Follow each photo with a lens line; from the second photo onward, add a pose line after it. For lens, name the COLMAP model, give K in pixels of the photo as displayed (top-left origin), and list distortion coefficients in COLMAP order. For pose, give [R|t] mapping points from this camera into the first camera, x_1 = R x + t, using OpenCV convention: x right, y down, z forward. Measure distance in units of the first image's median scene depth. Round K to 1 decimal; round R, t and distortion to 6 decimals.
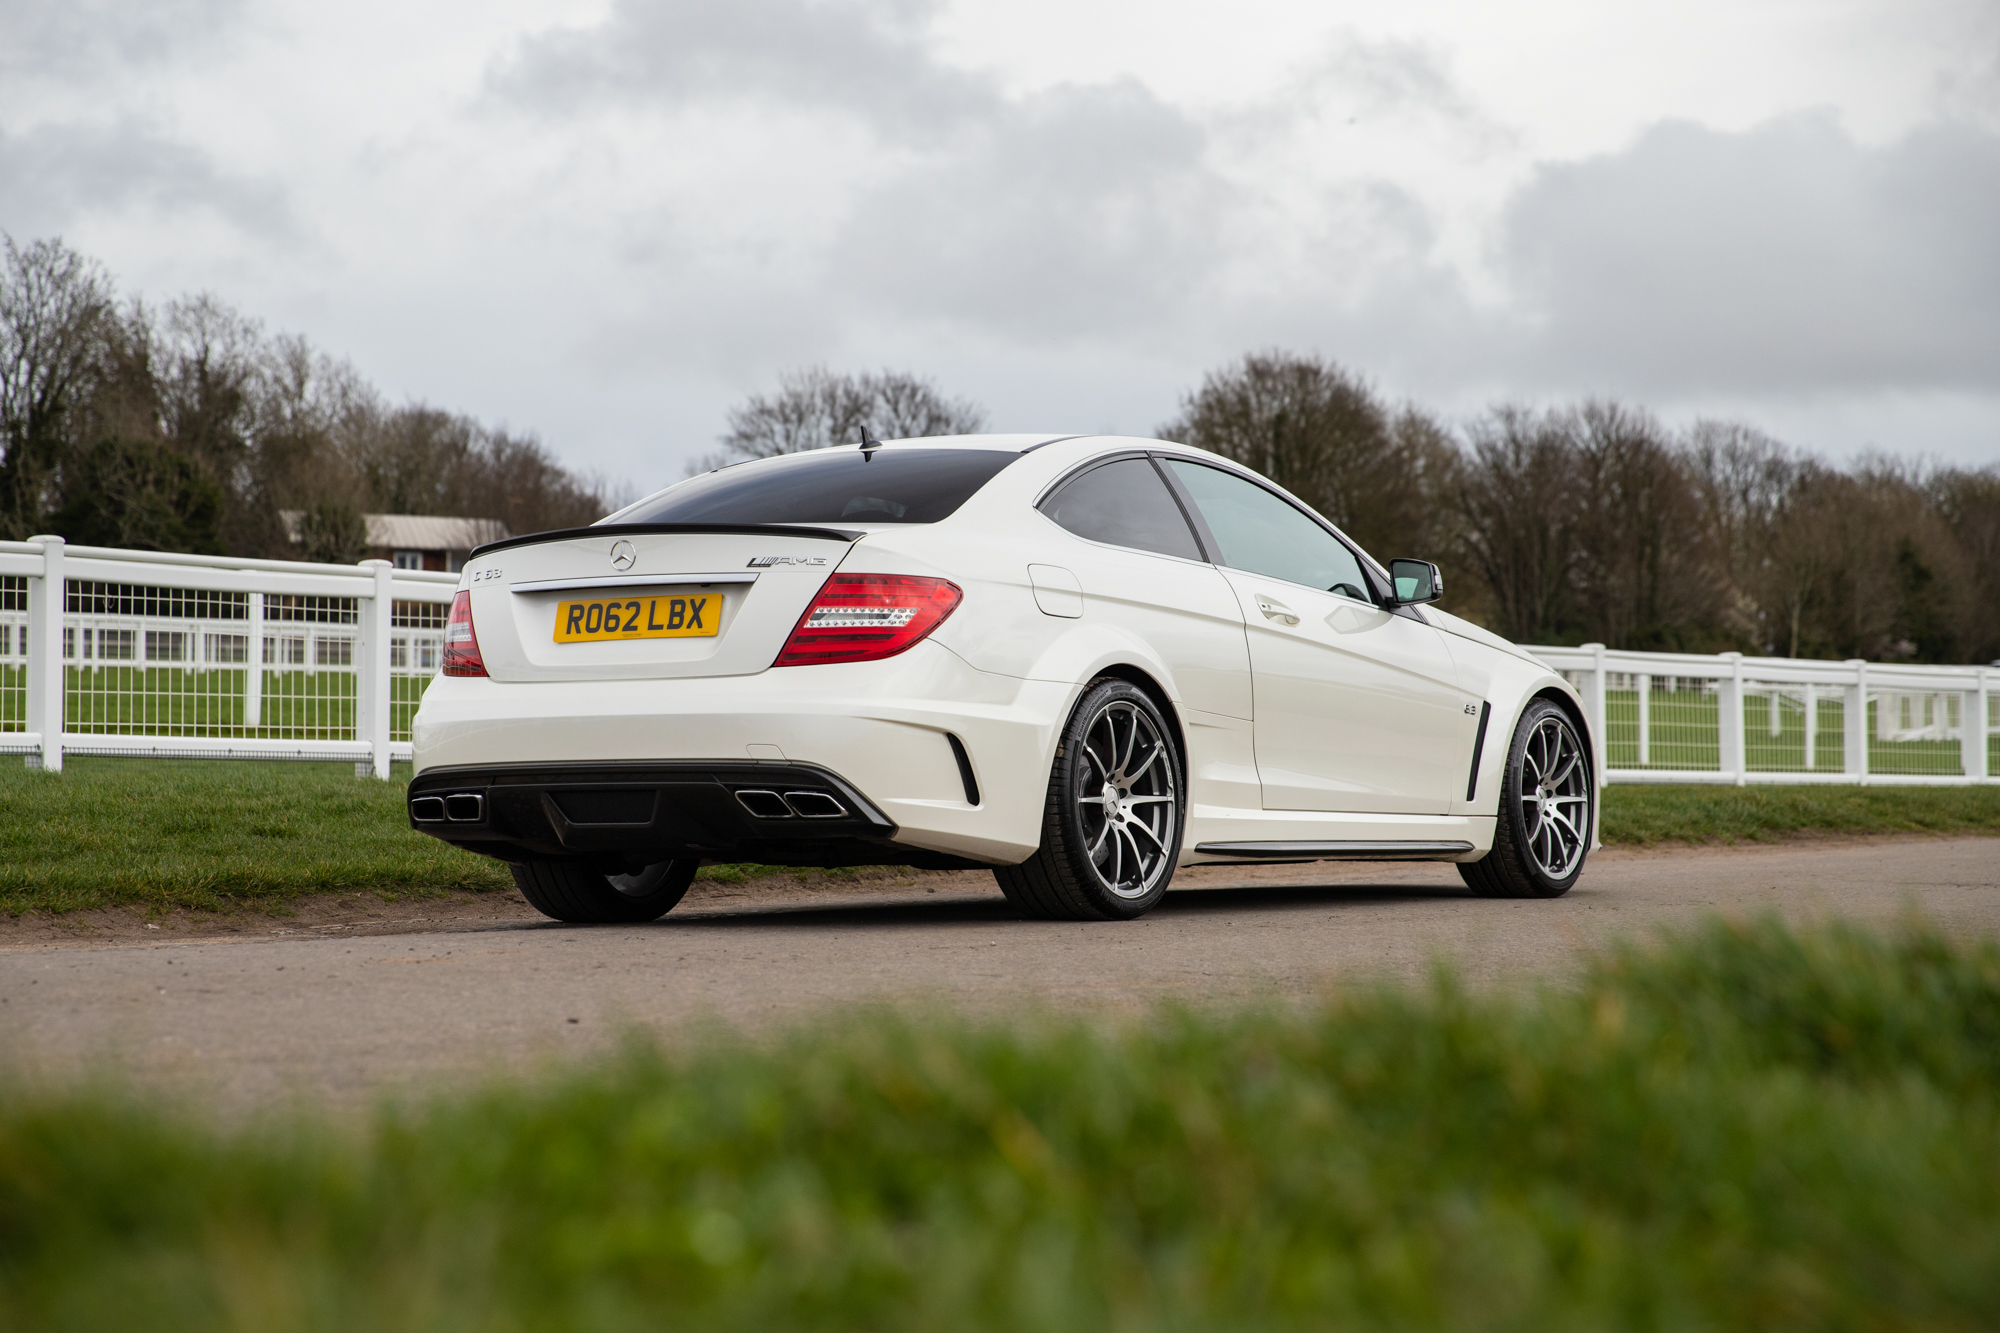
lens RADIAL K [[4141.4, 0, 1000.0], [0, 4141.4, 666.5], [0, 0, 1]] dist [0.343450, 0.059804]
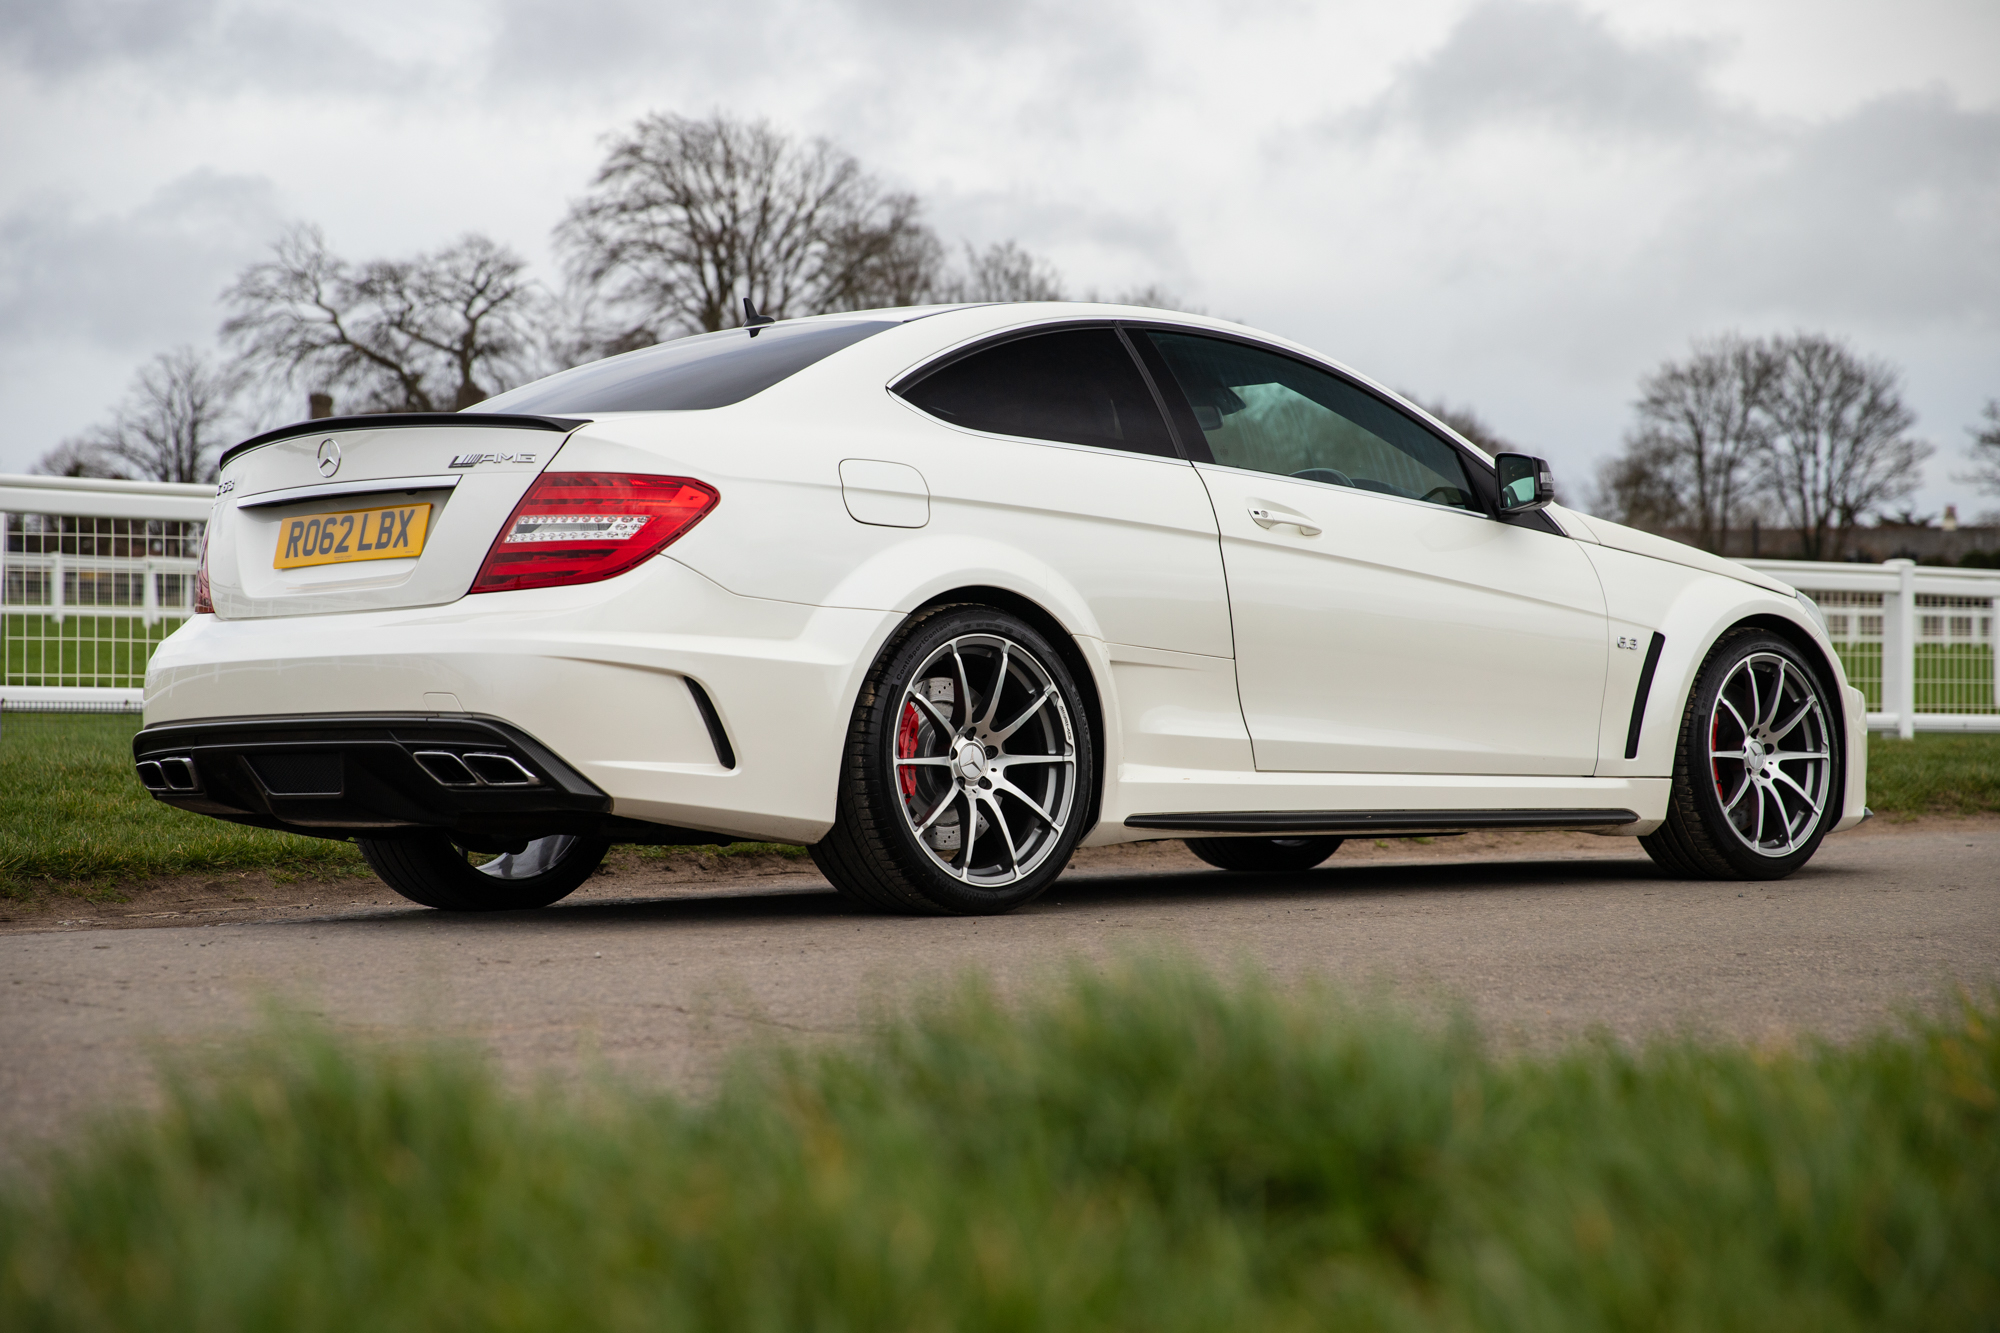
lens RADIAL K [[3870.1, 0, 1000.0], [0, 3870.1, 666.5], [0, 0, 1]] dist [0.266101, 0.097850]
pose [[0.969163, -0.010543, -0.246194, 0.205166], [0.012751, 0.999892, 0.007372, 0.008908], [0.246090, -0.010284, 0.969192, 0.286703]]
